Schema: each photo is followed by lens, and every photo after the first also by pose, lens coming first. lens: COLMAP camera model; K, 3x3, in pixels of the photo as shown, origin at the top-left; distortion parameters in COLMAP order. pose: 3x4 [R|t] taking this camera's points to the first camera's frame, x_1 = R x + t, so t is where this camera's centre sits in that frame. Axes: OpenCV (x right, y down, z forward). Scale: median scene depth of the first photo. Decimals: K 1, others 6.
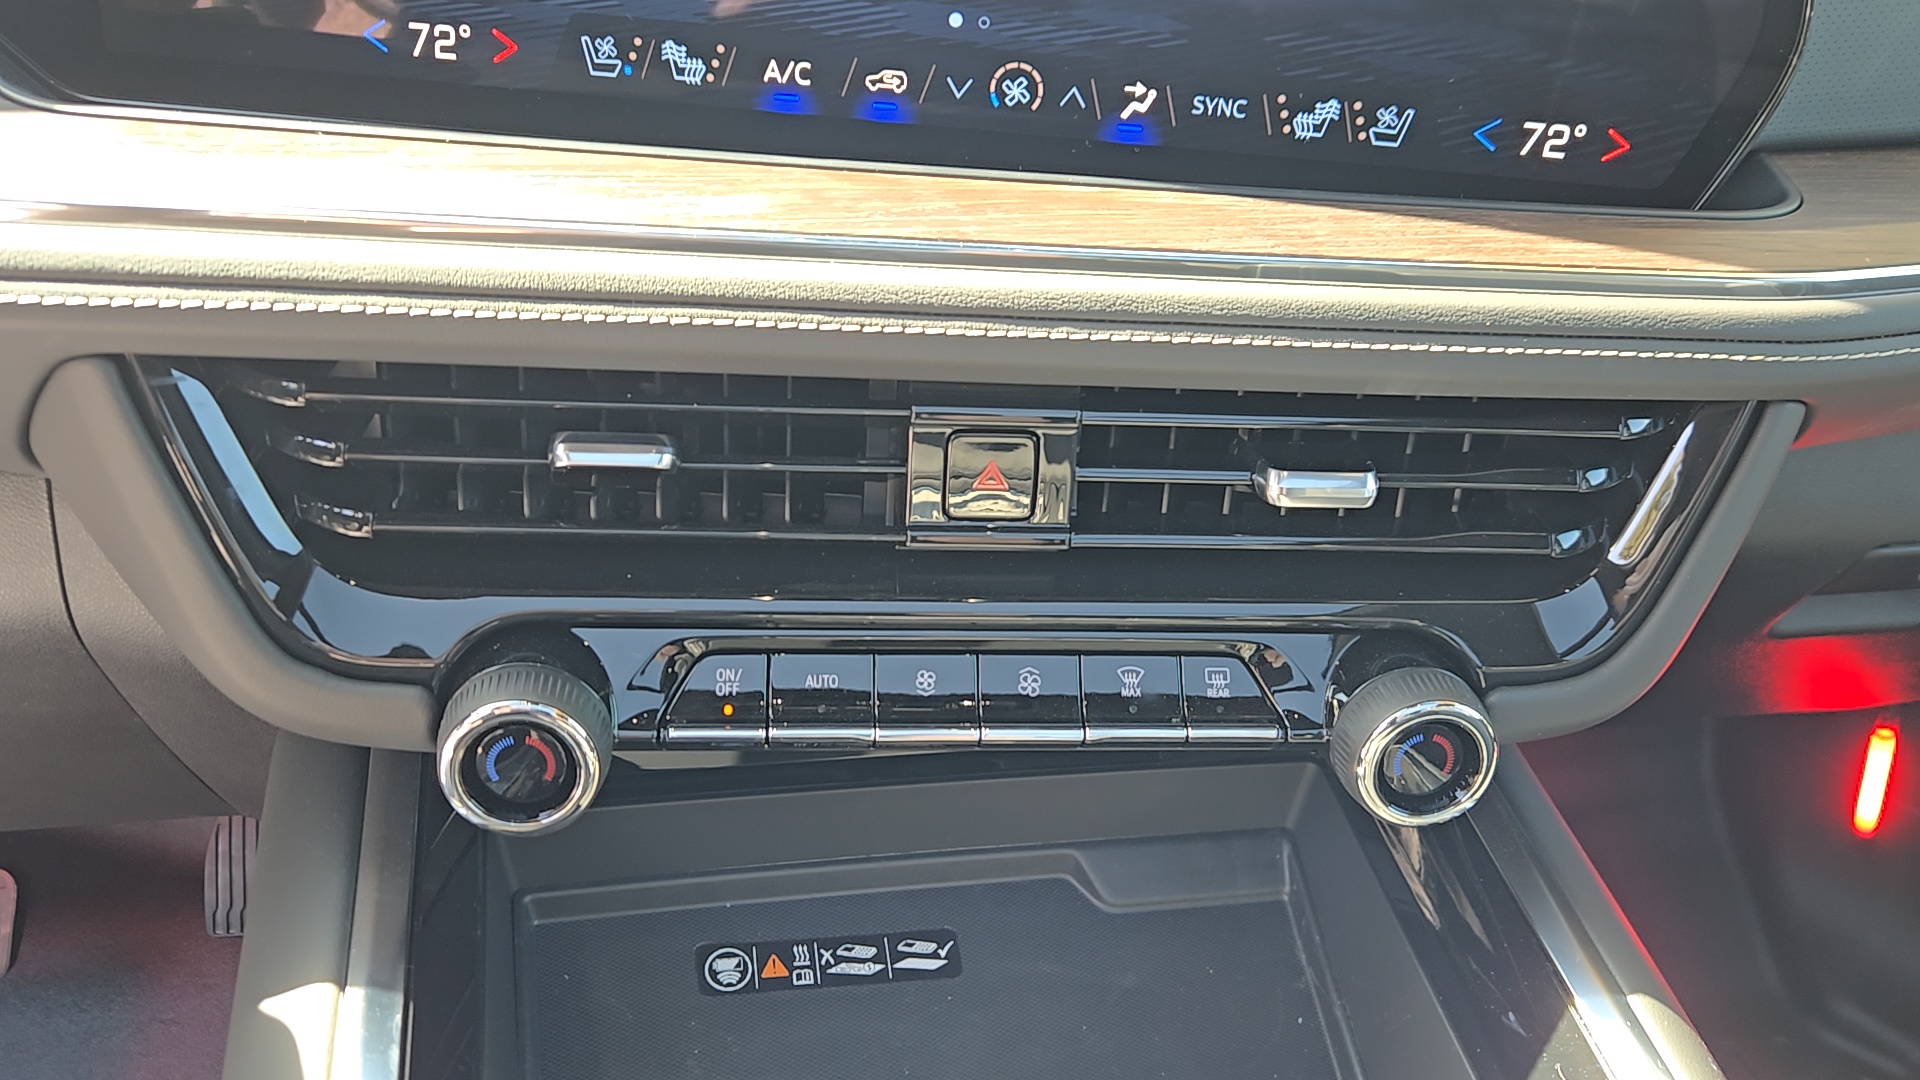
lens RADIAL K [[1588.5, 0, 960.0], [0, 1588.5, 540.0], [0, 0, 1]] dist [0.006048, 0.001848]
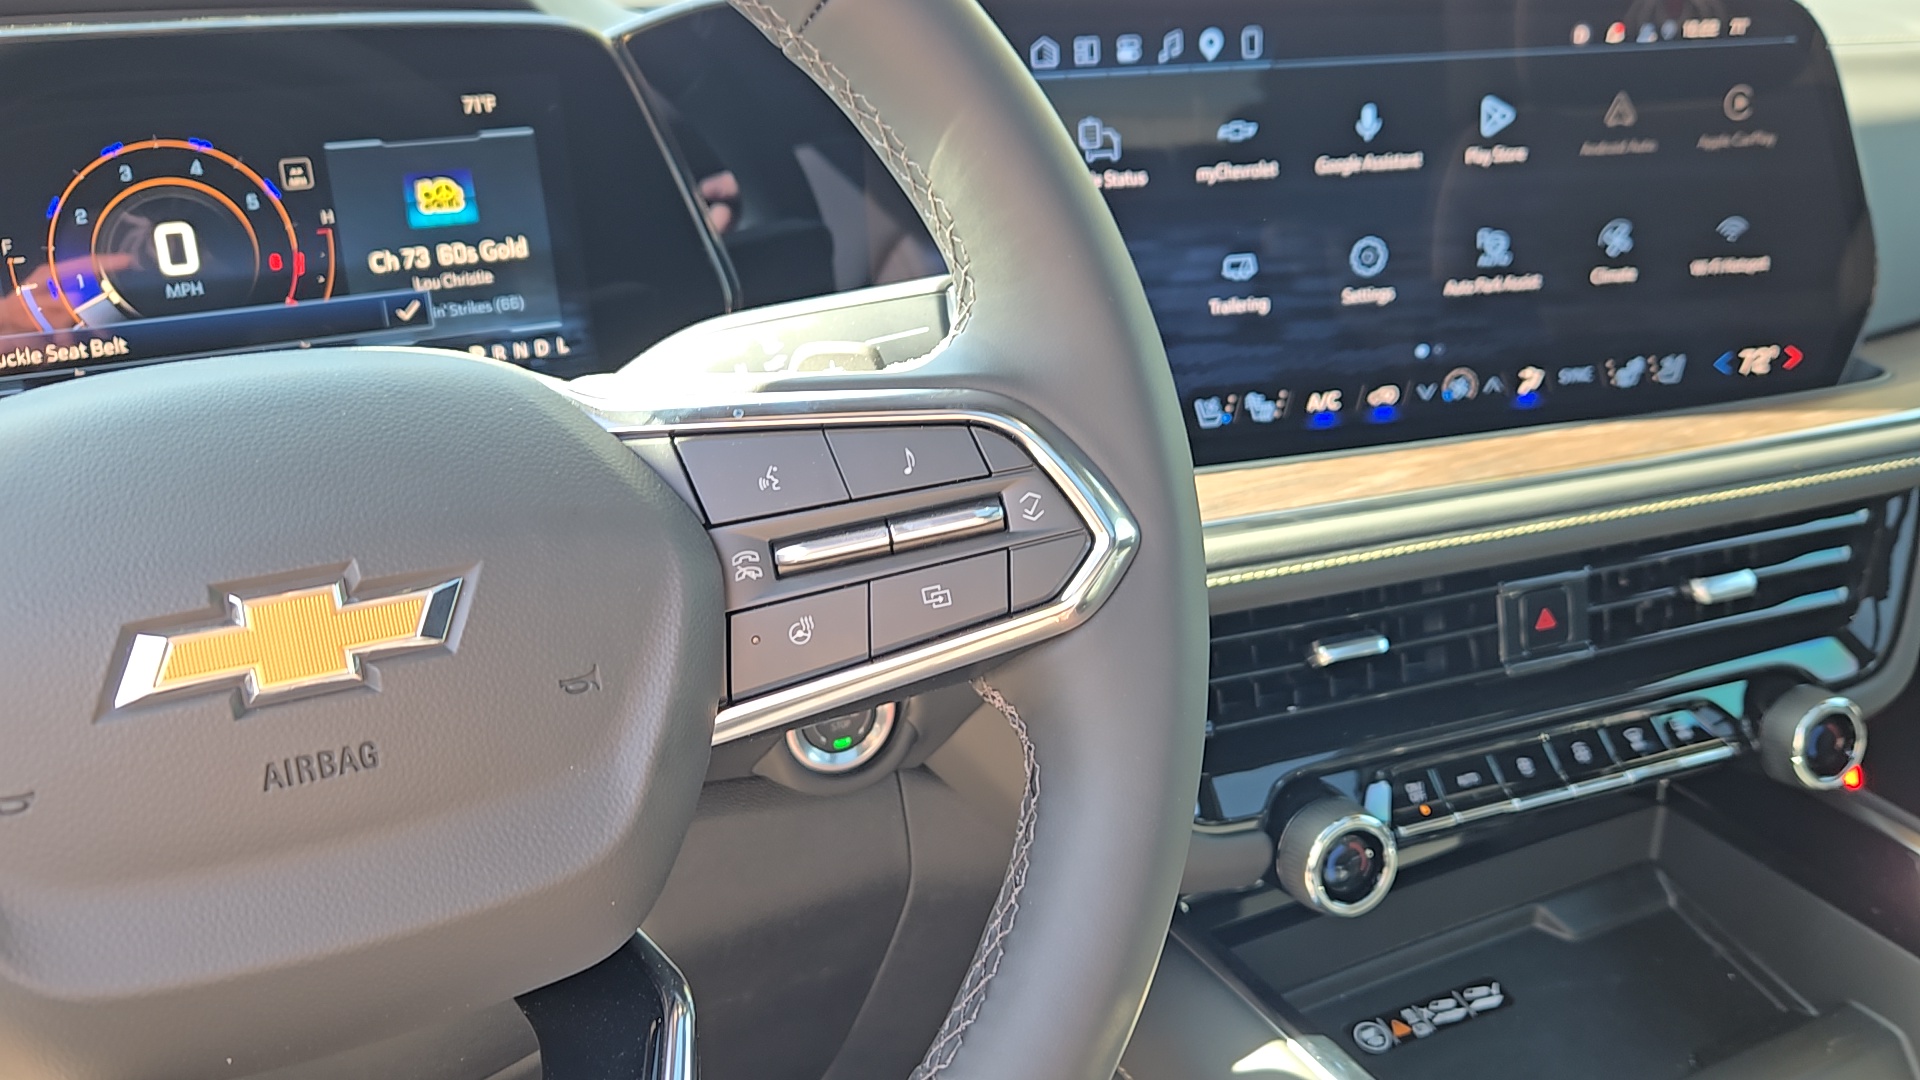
lens RADIAL K [[1603.8, 0, 960.0], [0, 1603.8, 540.0], [0, 0, 1]] dist [0.010112, -0.005534]
pose [[0.956930, -0.190424, 0.219144, -0.831267], [0.231467, 0.956048, -0.179988, 0.034909], [-0.175239, 0.222961, 0.958947, -0.414296]]
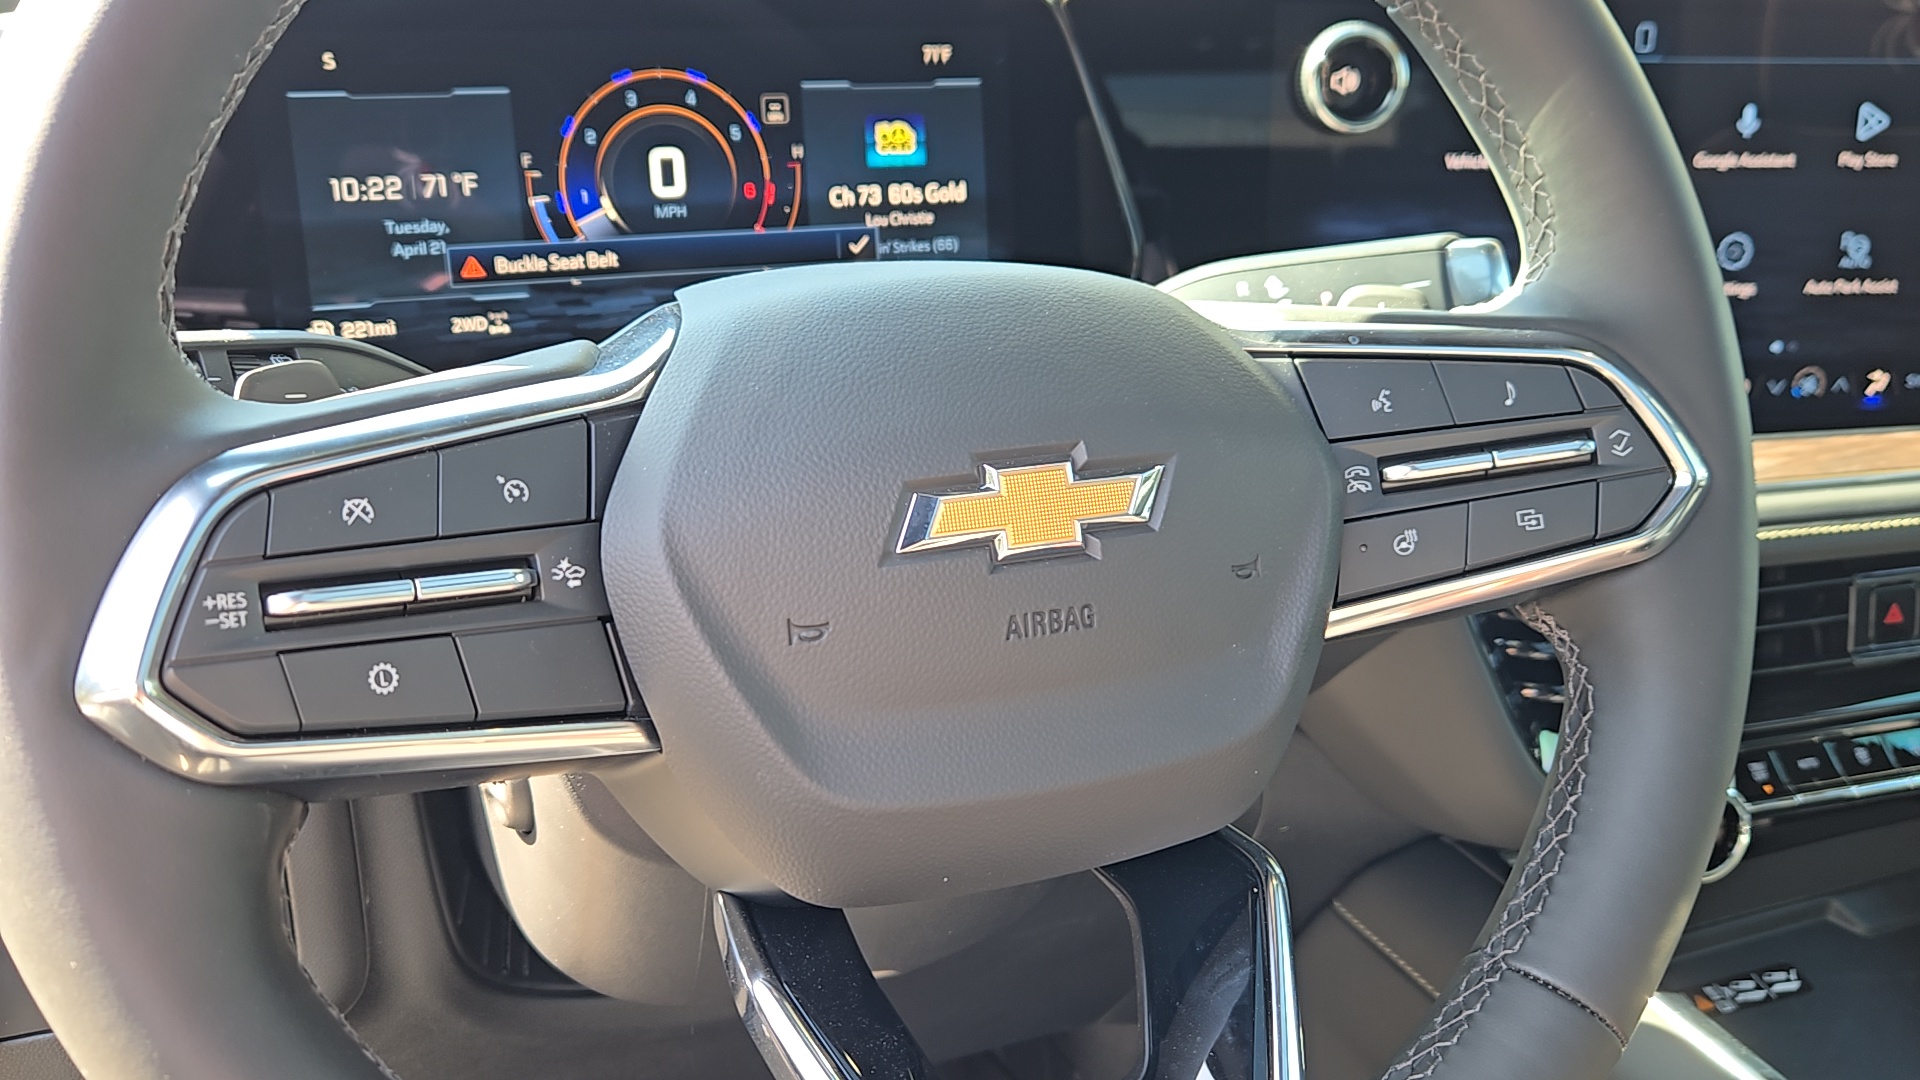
lens RADIAL K [[1612.9, 0, 960.0], [0, 1612.9, 540.0], [0, 0, 1]] dist [0.009482, -0.004725]
pose [[0.975648, -0.126109, 0.179464, -1.141751], [0.159448, 0.969626, -0.185476, 0.038539], [-0.150623, 0.209575, 0.966122, -0.433402]]
